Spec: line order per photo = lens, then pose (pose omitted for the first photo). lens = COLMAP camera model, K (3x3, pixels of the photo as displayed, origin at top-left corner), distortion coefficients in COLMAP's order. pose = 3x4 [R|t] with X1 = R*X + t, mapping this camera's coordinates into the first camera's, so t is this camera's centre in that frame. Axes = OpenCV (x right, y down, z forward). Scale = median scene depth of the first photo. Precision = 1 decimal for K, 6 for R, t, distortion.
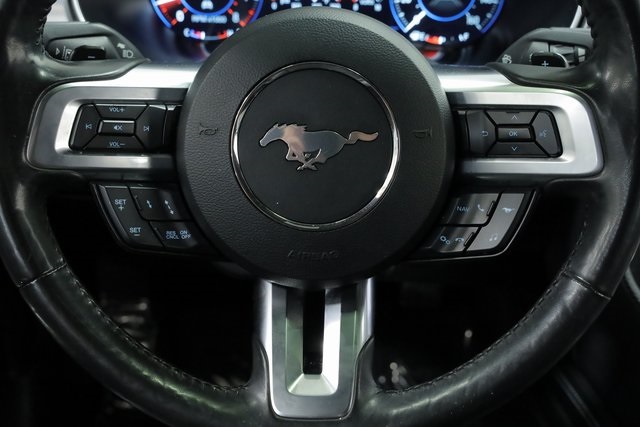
lens RADIAL K [[1005.6, 0, 320.0], [0, 1005.6, 213.5], [0, 0, 1]] dist [0.175177, 0.023372]
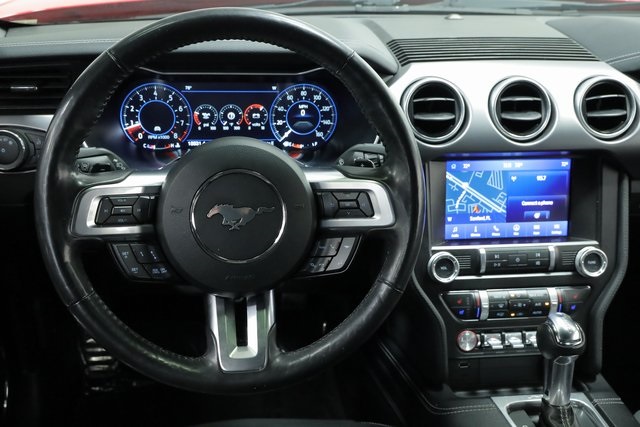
lens RADIAL K [[732.7, 0, 320.0], [0, 732.7, 213.5], [0, 0, 1]] dist [0.090531, 0.006431]
pose [[0.987262, -0.042766, 0.153246, -0.059662], [0.050106, 0.997758, -0.044363, -0.007129], [-0.151005, 0.051477, 0.987192, -0.286433]]
